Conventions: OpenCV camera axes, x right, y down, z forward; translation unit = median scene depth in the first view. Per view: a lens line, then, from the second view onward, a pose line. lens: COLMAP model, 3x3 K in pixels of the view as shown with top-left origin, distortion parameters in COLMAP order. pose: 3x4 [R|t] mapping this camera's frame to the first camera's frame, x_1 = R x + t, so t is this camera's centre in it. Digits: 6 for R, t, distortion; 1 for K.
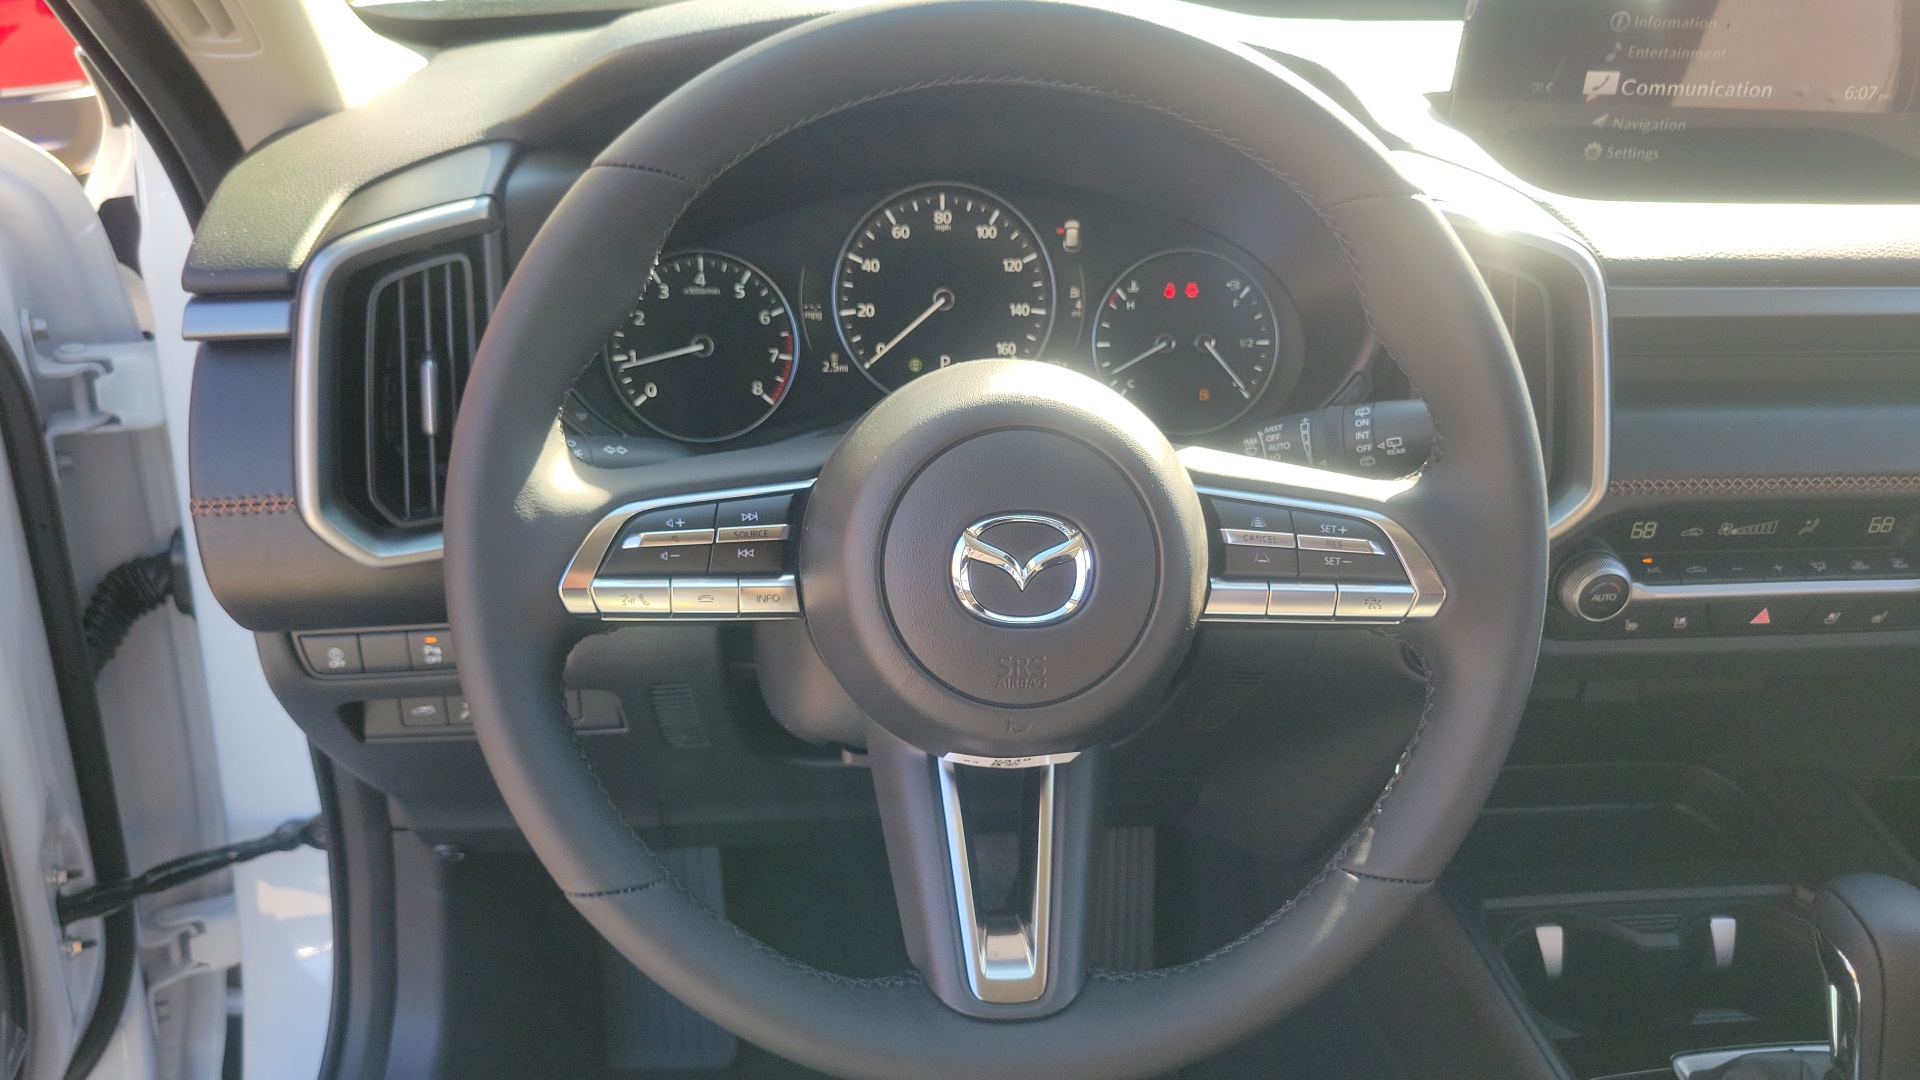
lens RADIAL K [[1458.9, 0, 959.1], [0, 1458.9, 538.8], [0, 0, 1]] dist [0.020050, -0.016224]
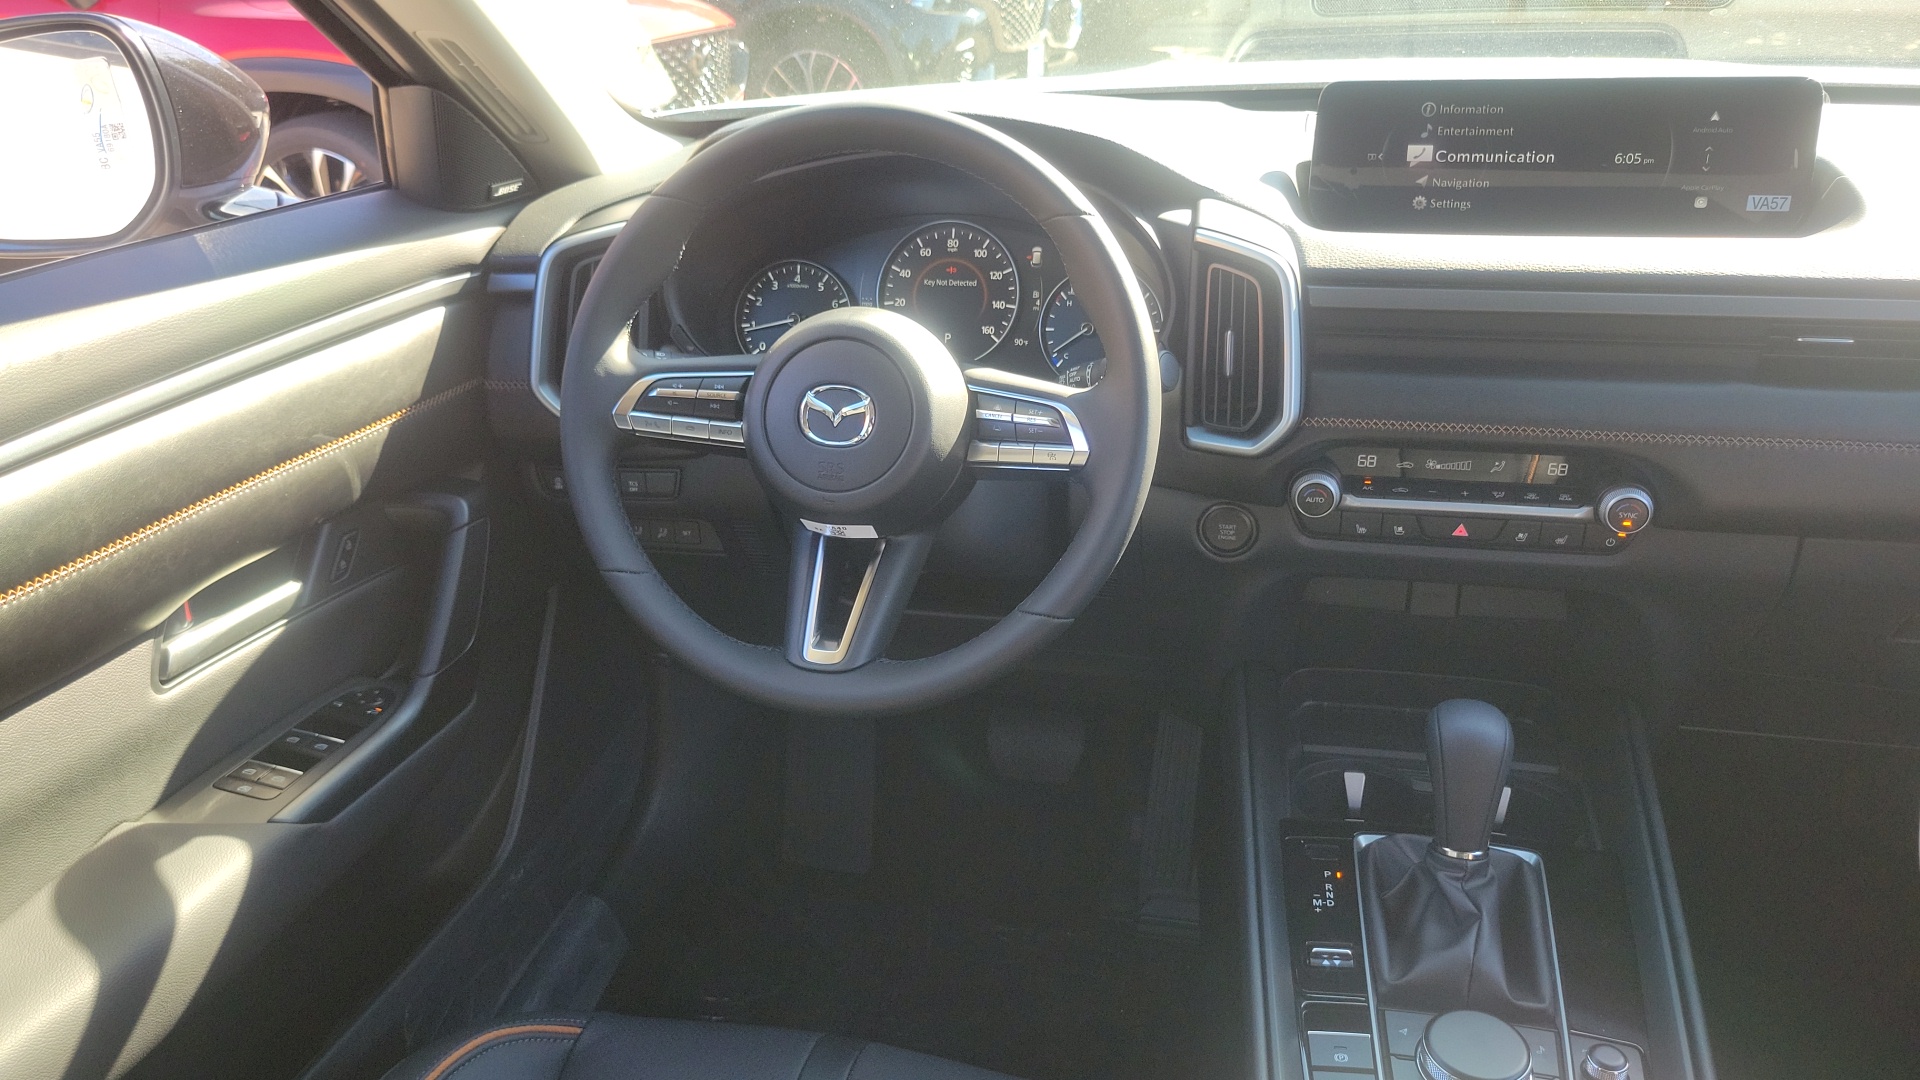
lens RADIAL K [[1458.9, 0, 926.3], [0, 1458.9, 541.3], [0, 0, 1]] dist [0.020050, -0.016224]
pose [[0.943411, 0.076995, -0.322563, 0.484064], [-0.094039, 0.994860, -0.037567, 0.152227], [0.318012, 0.065774, 0.945802, -0.439807]]
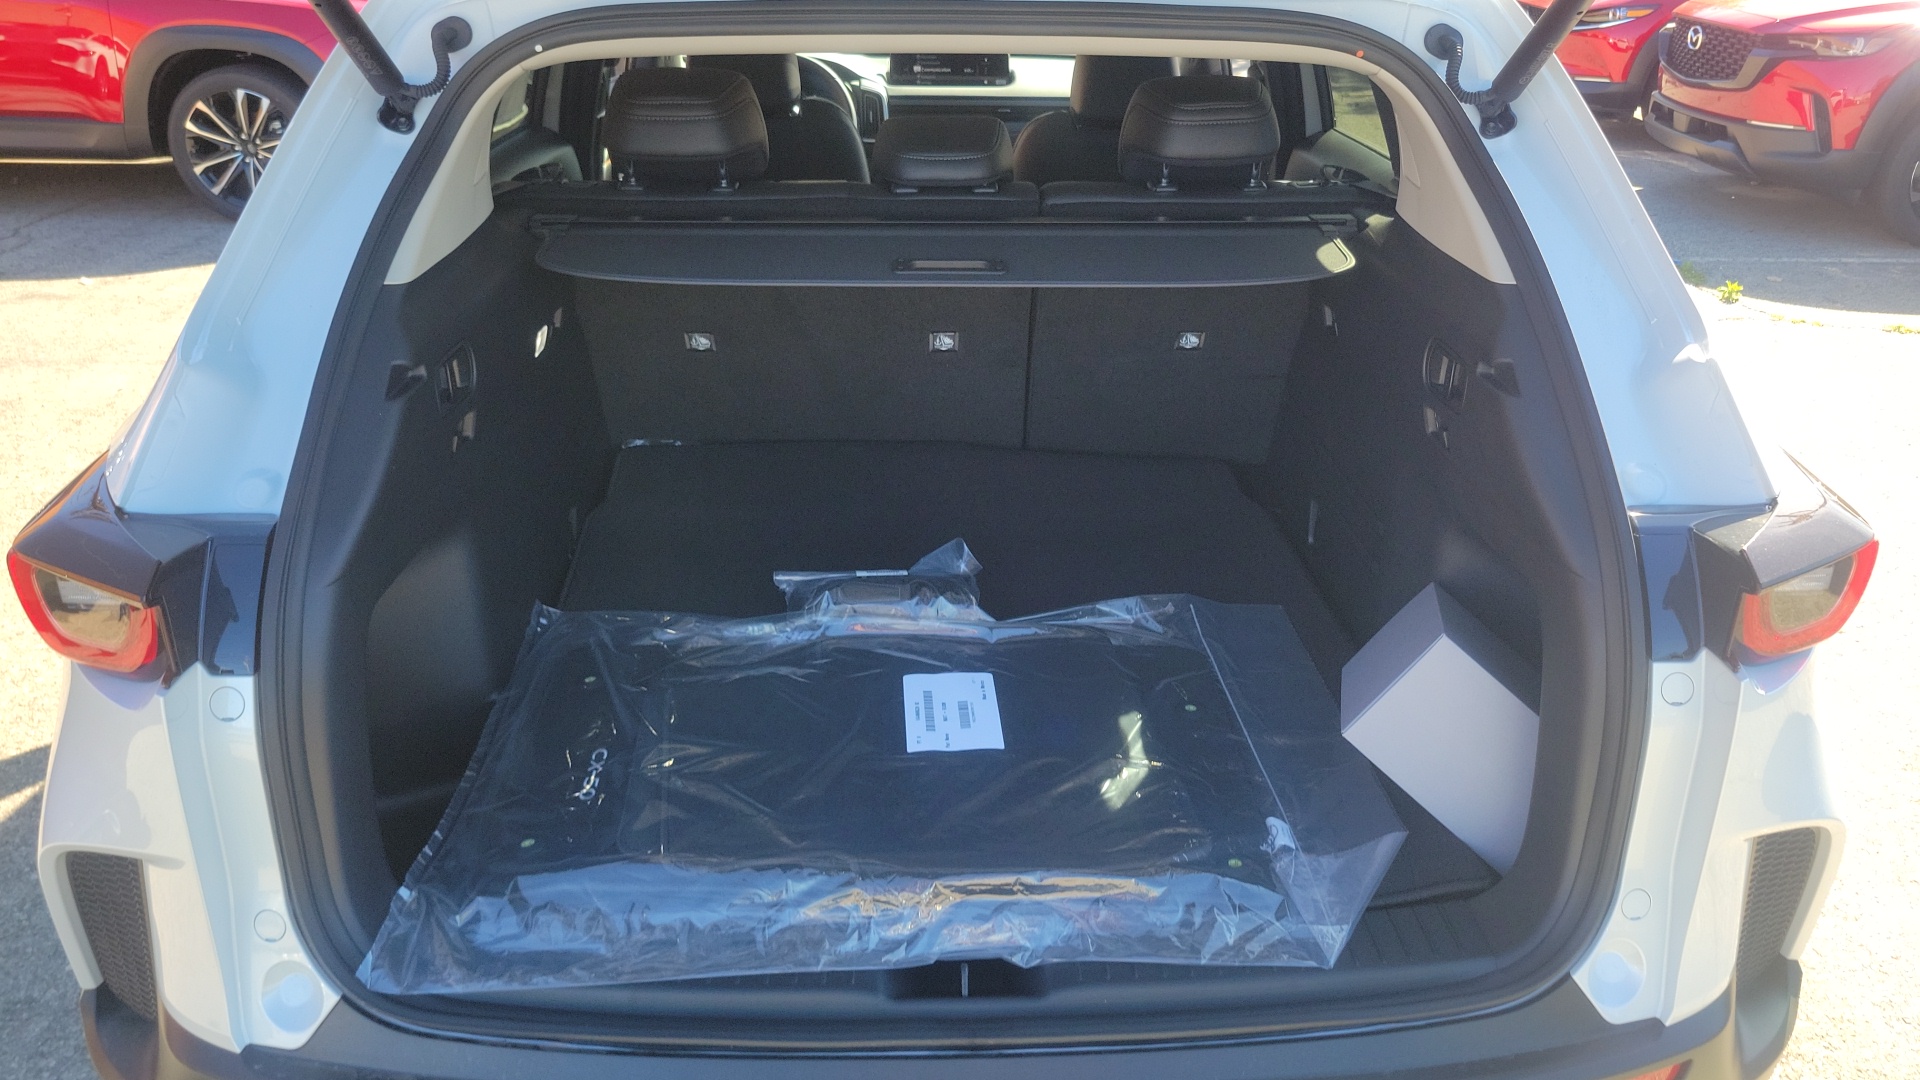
lens RADIAL K [[1458.9, 0, 961.1], [0, 1458.9, 539.9], [0, 0, 1]] dist [0.020050, -0.016224]
pose [[0.997376, 0.008580, -0.071884, 1.010332], [-0.010792, 0.999479, -0.030430, 1.568478], [0.071585, 0.031126, 0.996949, -4.245805]]
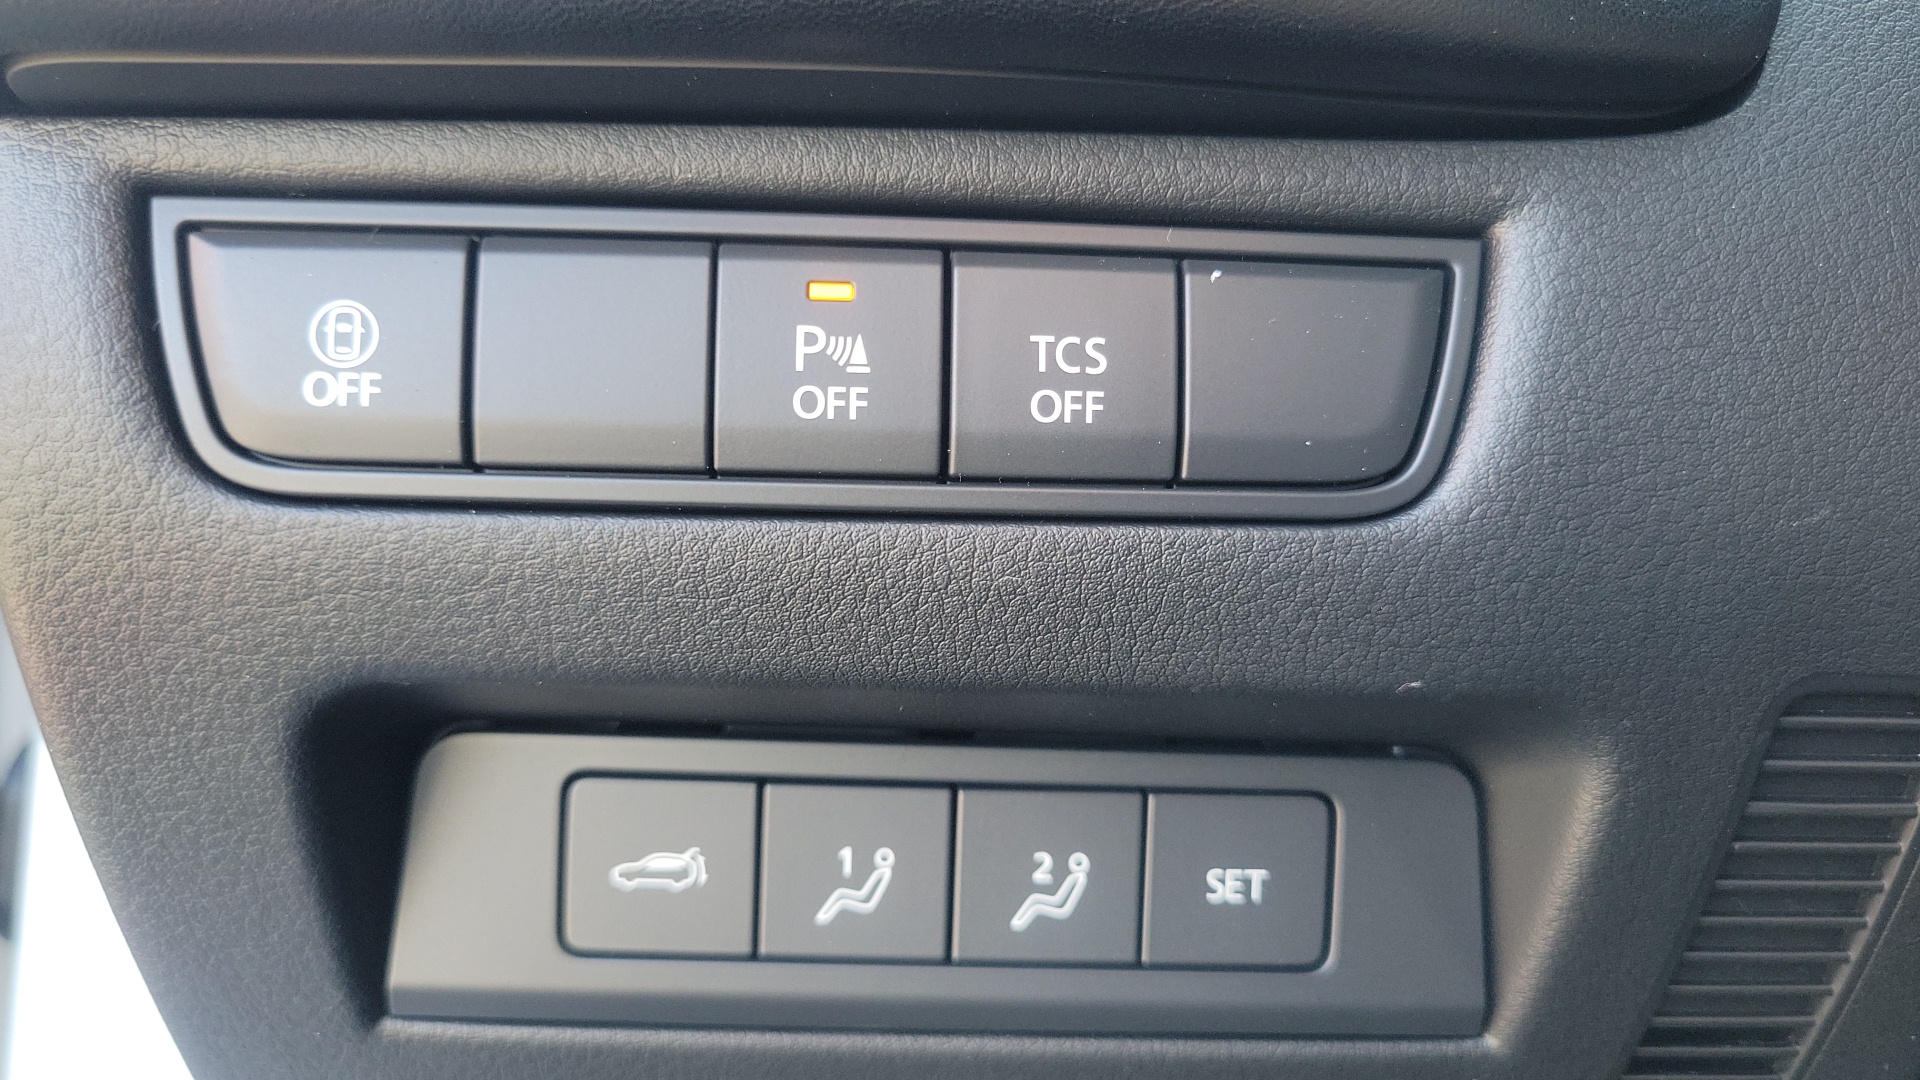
lens RADIAL K [[1458.9, 0, 953.6], [0, 1458.9, 536.6], [0, 0, 1]] dist [0.020050, -0.016224]
pose [[0.996579, 0.003034, -0.082584, -0.287235], [-0.040511, 0.888948, -0.456214, 0.161721], [0.072029, 0.457999, 0.886030, 0.737407]]
